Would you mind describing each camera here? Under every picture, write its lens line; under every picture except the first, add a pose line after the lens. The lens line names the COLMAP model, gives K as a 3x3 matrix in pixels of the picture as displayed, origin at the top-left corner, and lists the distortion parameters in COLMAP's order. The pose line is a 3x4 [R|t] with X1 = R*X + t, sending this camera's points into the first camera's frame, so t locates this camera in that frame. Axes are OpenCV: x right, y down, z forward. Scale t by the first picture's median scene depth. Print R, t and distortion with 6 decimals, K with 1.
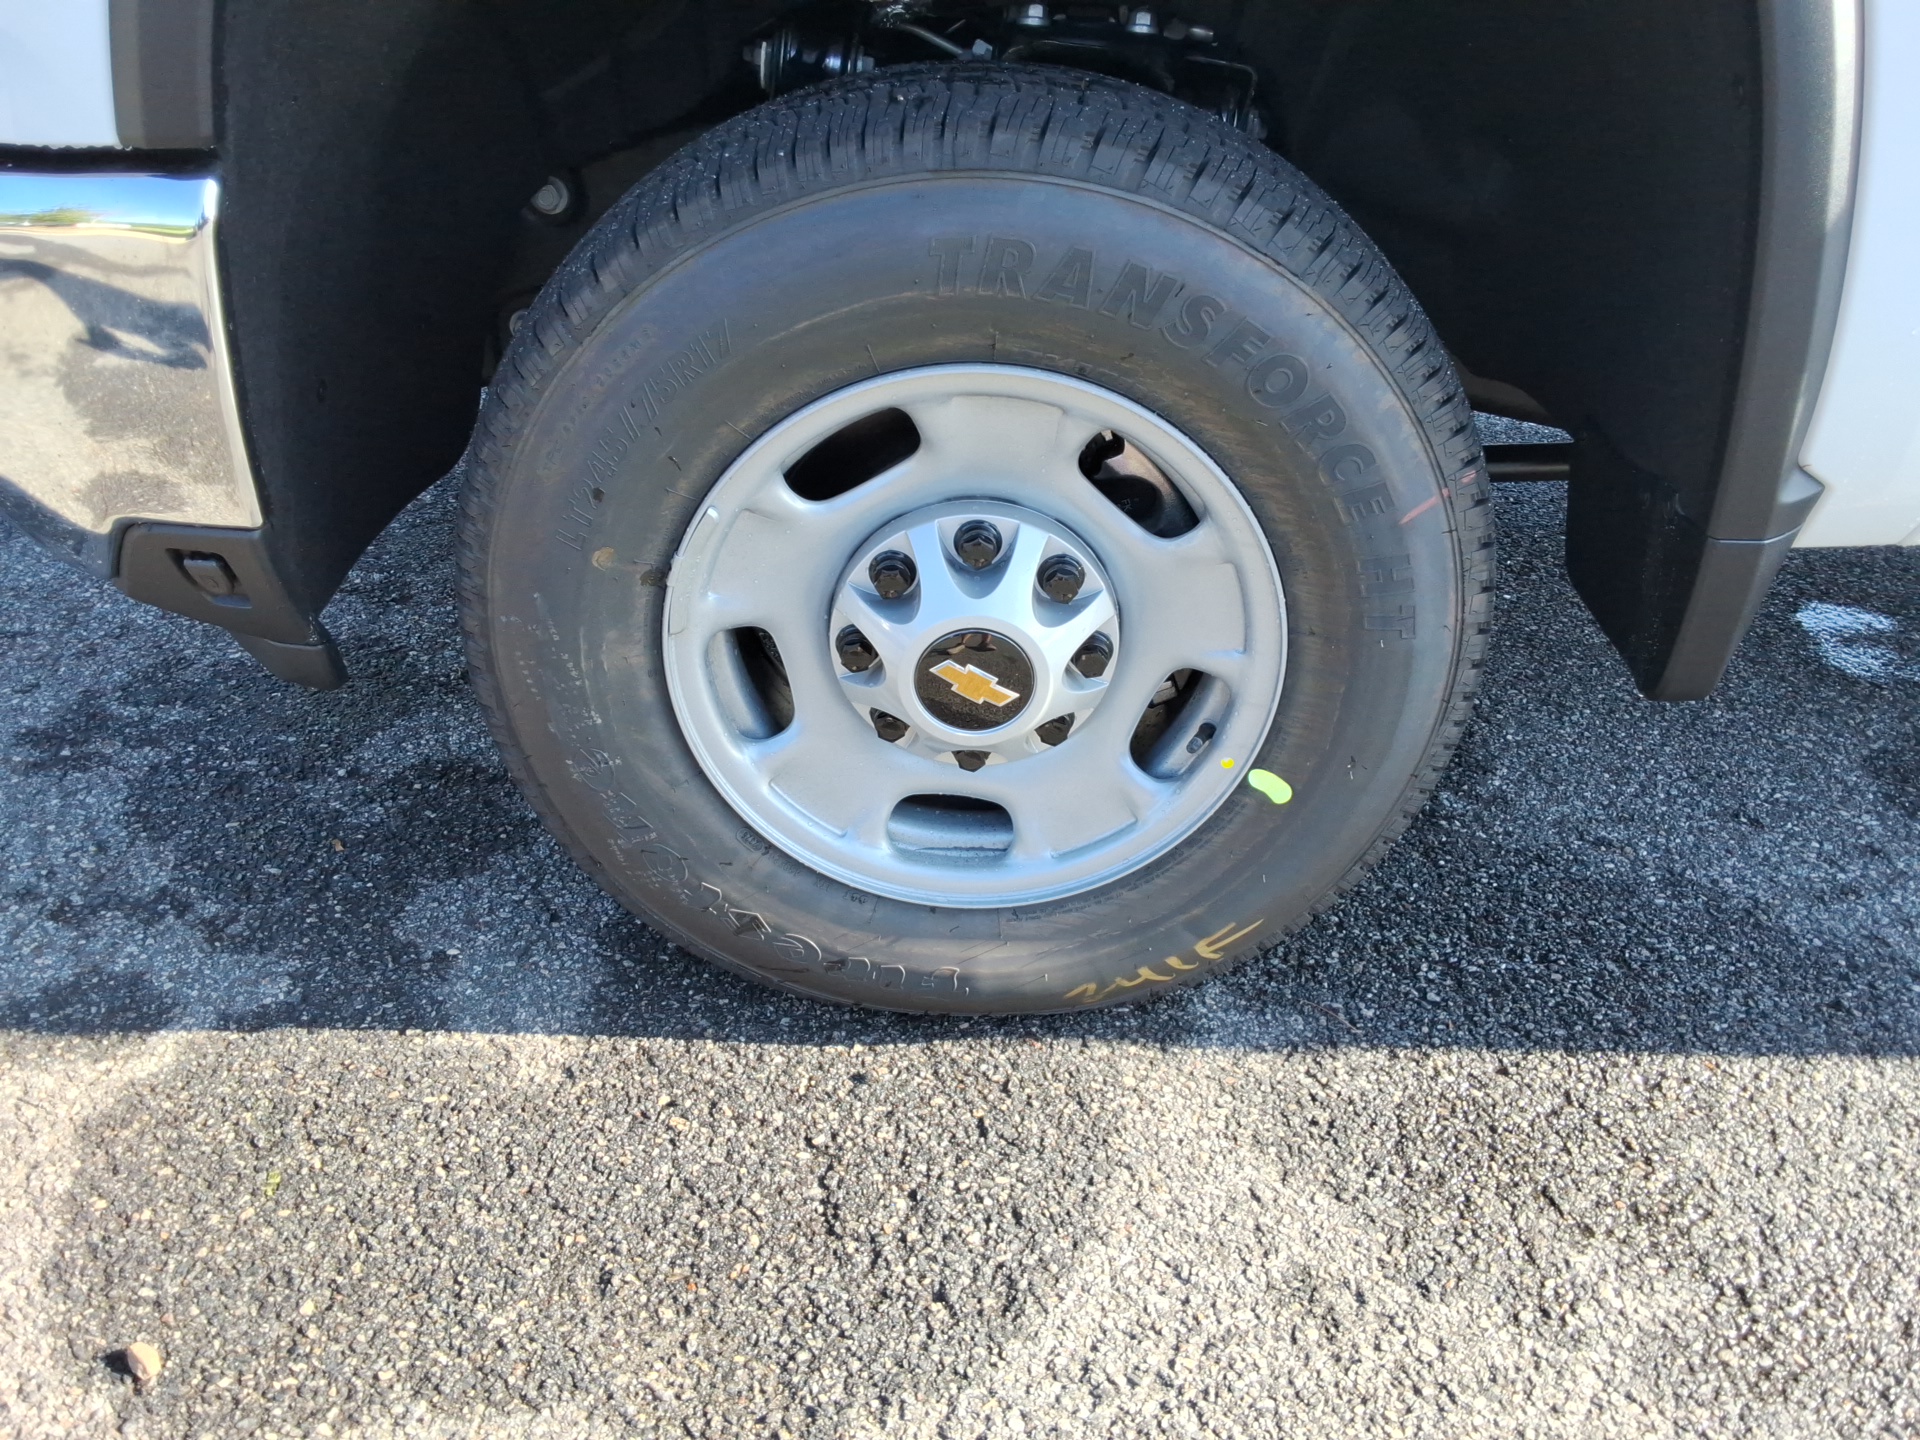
lens RADIAL K [[1536.8, 0, 982.8], [0, 1536.8, 689.9], [0, 0, 1]] dist [0.096832, -0.150213]
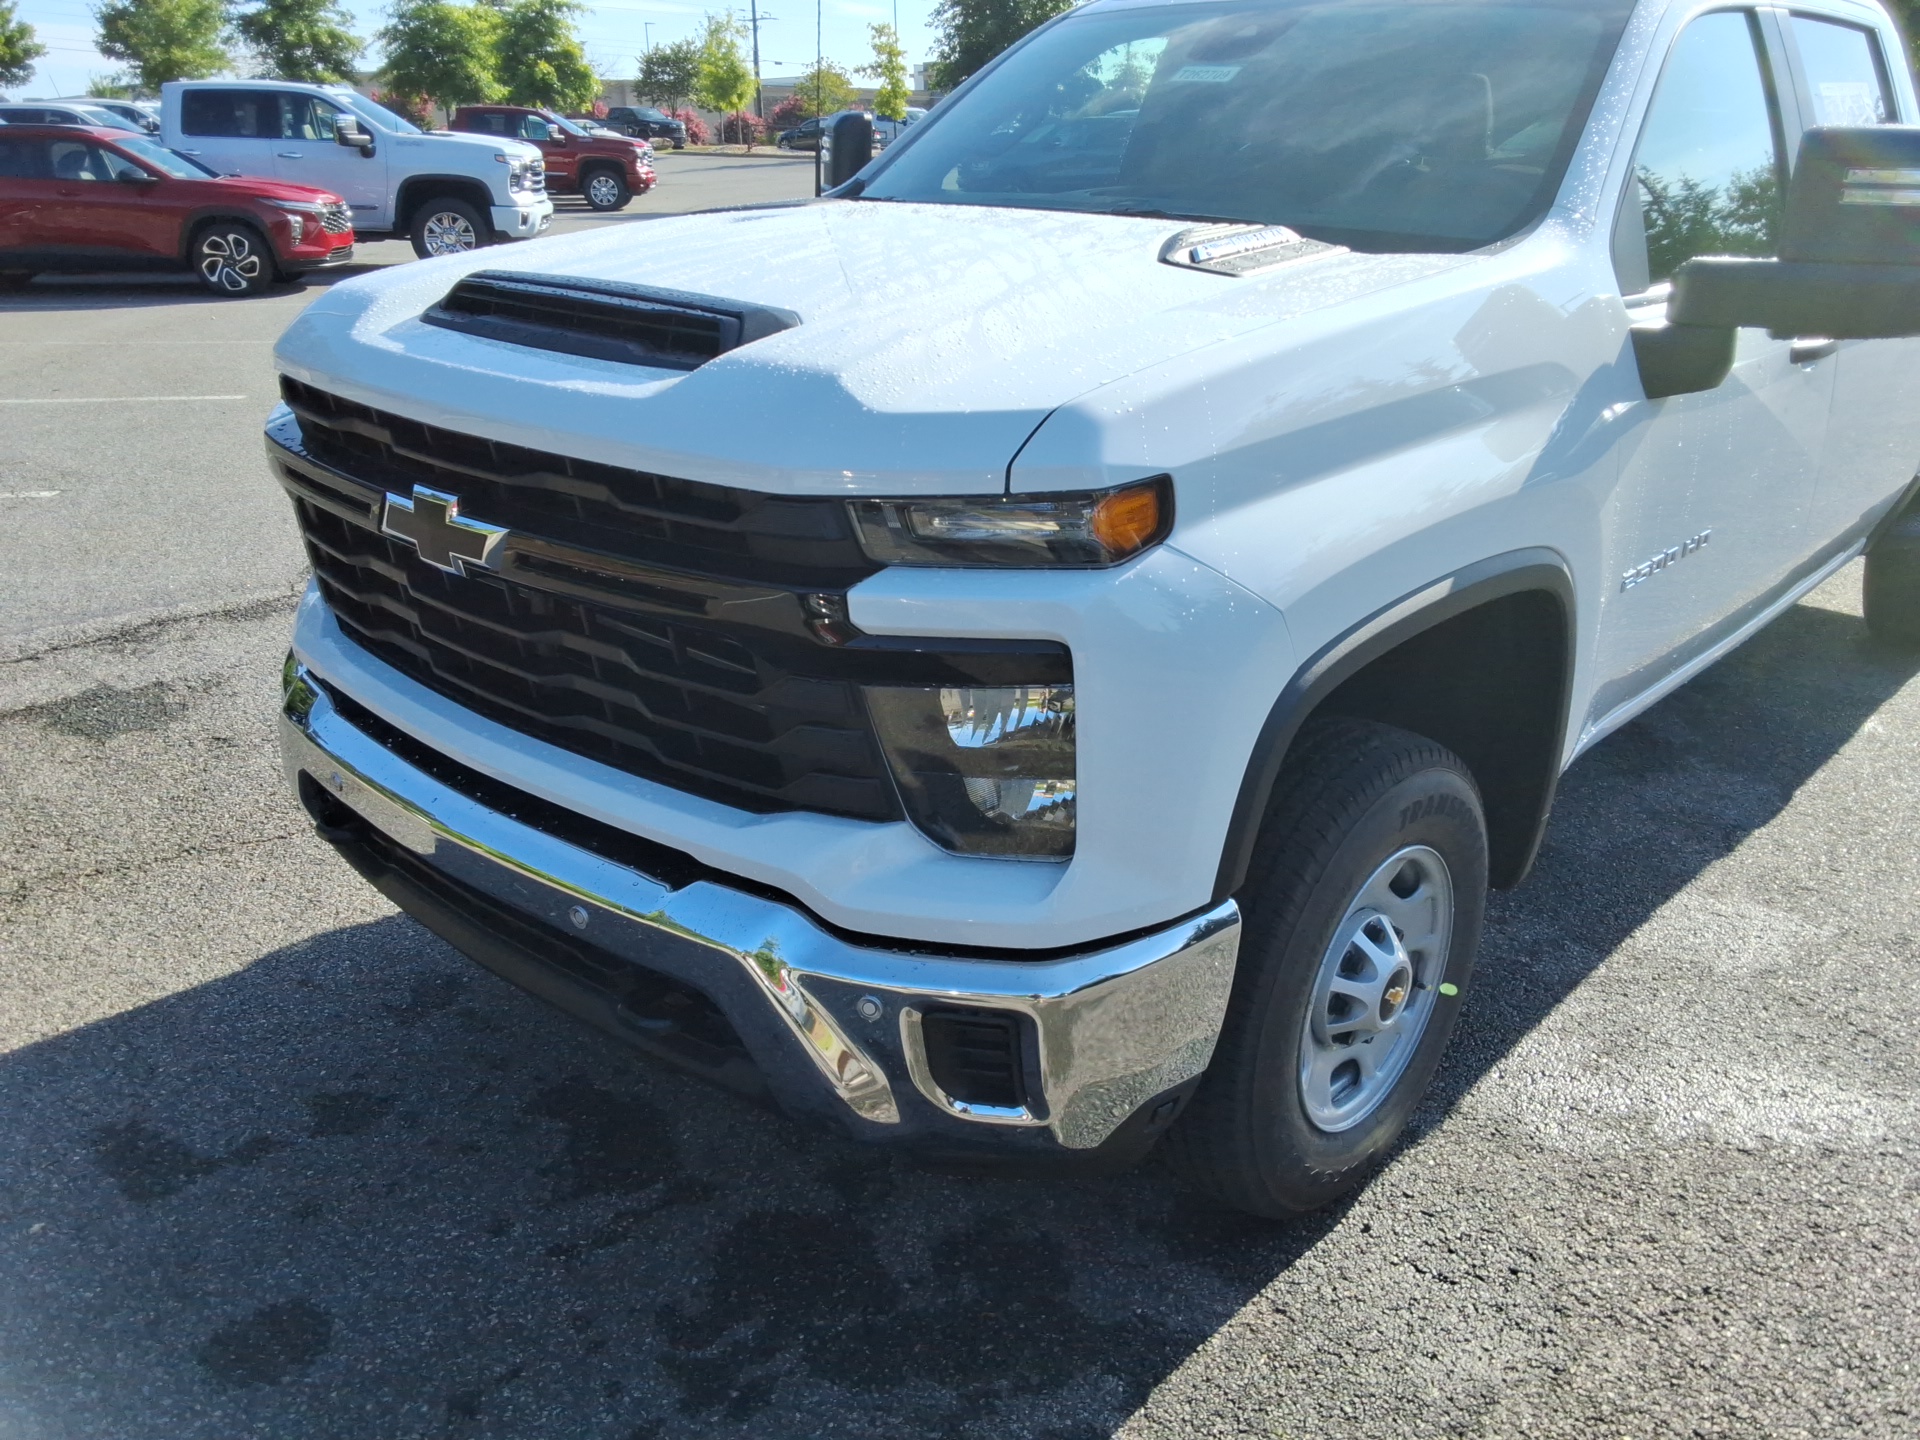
lens RADIAL K [[1536.8, 0, 965.1], [0, 1536.8, 684.7], [0, 0, 1]] dist [0.096832, -0.150213]
pose [[0.673481, -0.273309, 0.686823, -1.607543], [0.387070, 0.921963, -0.012672, -0.549462], [-0.629762, 0.274383, 0.726714, -0.258554]]
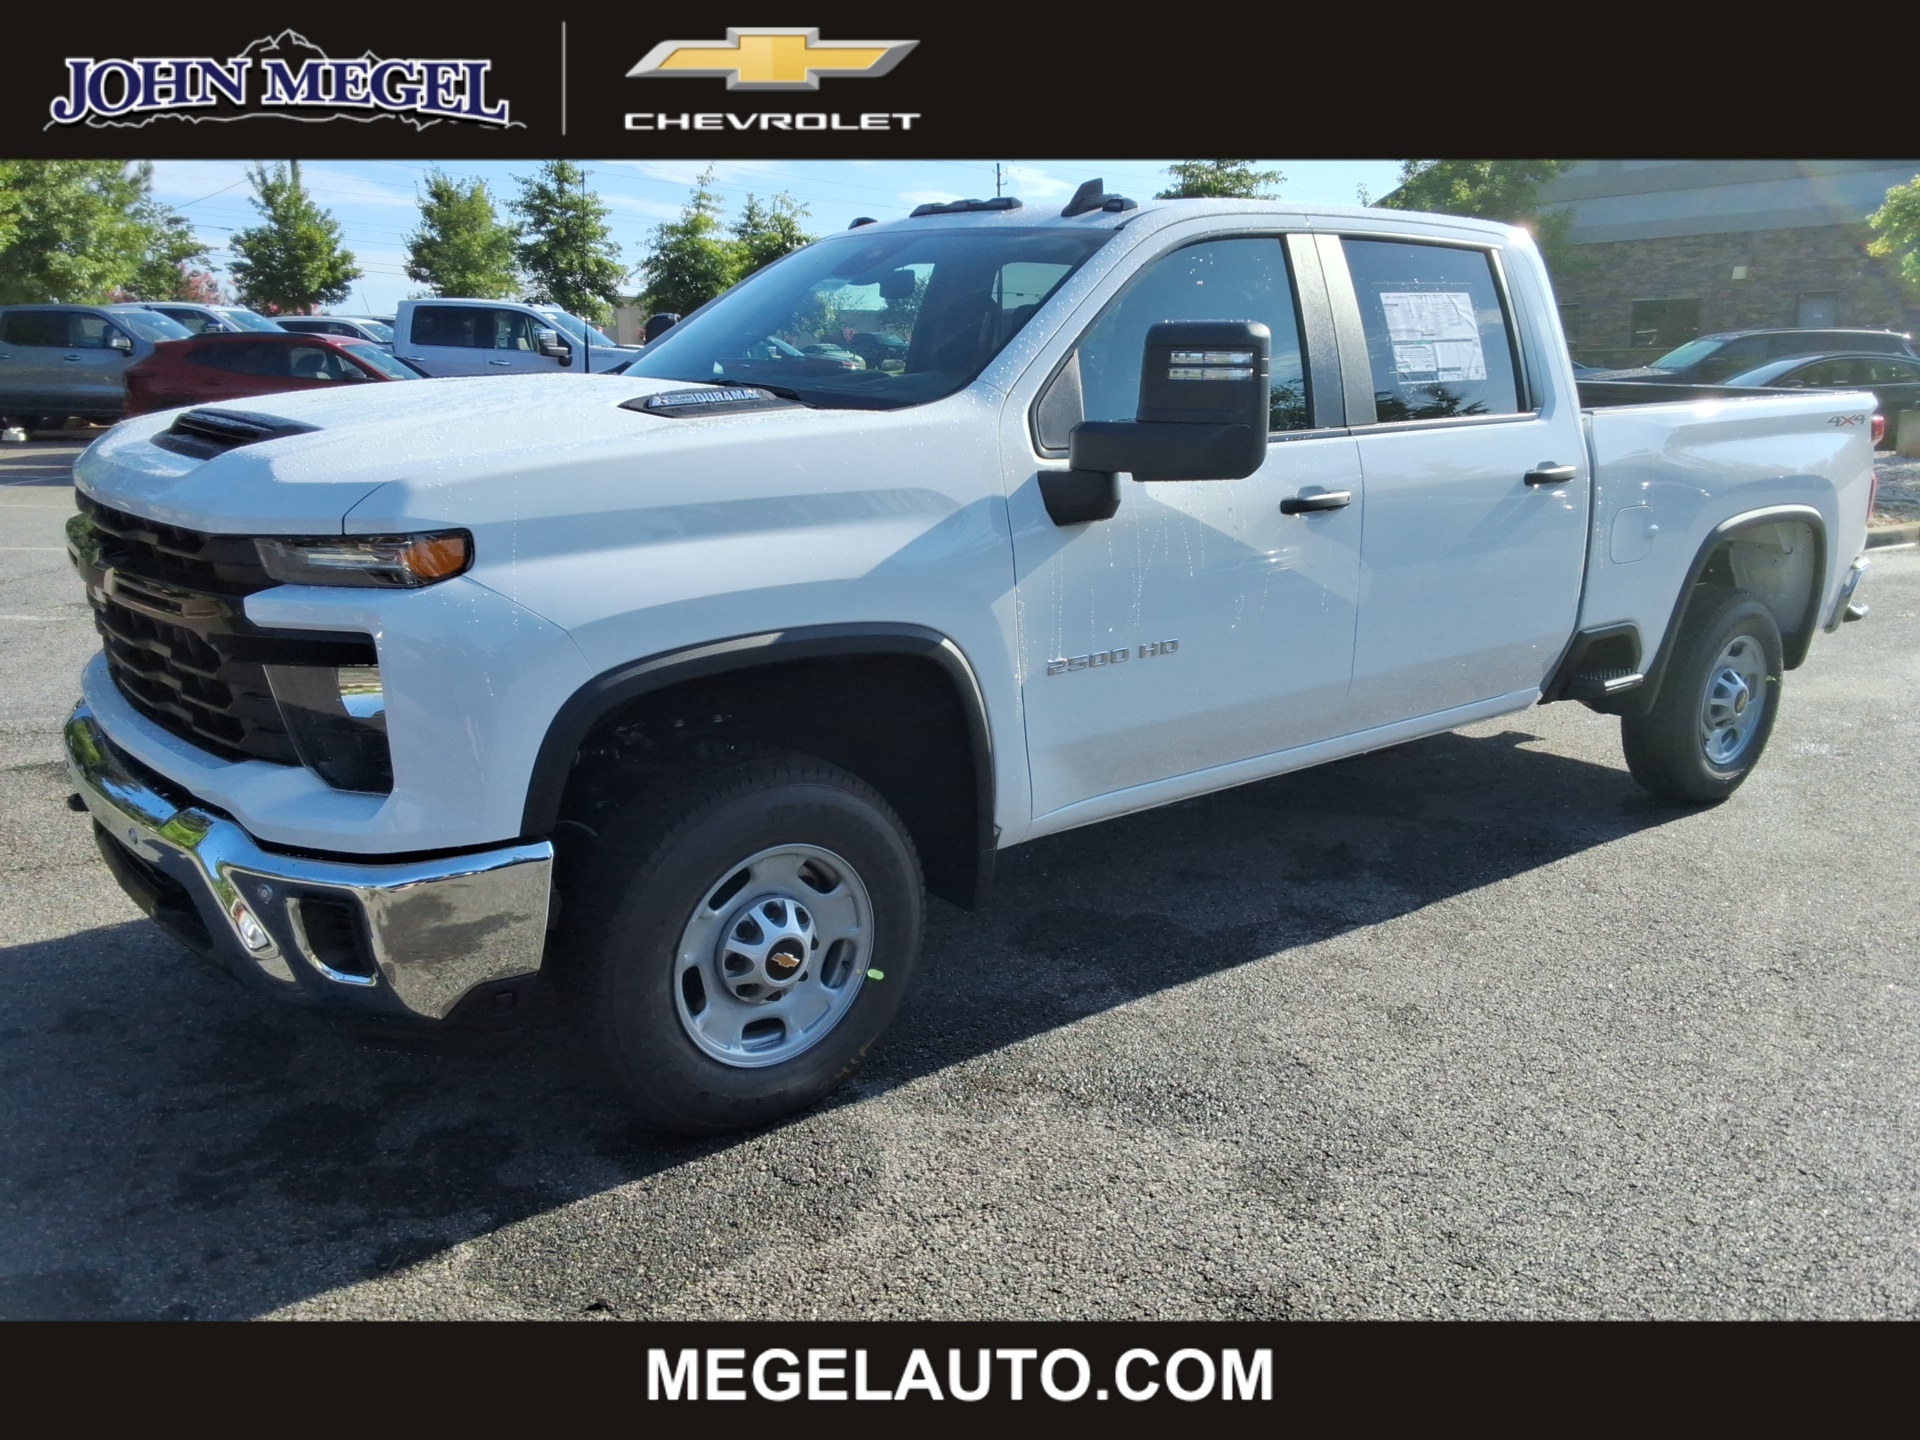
lens RADIAL K [[1536.8, 0, 987.8], [0, 1536.8, 708.5], [0, 0, 1]] dist [0.096832, -0.150213]
pose [[0.773205, -0.159474, 0.613777, -1.237366], [0.326790, 0.929659, -0.170126, 0.151482], [-0.543473, 0.332119, 0.770931, -1.341700]]
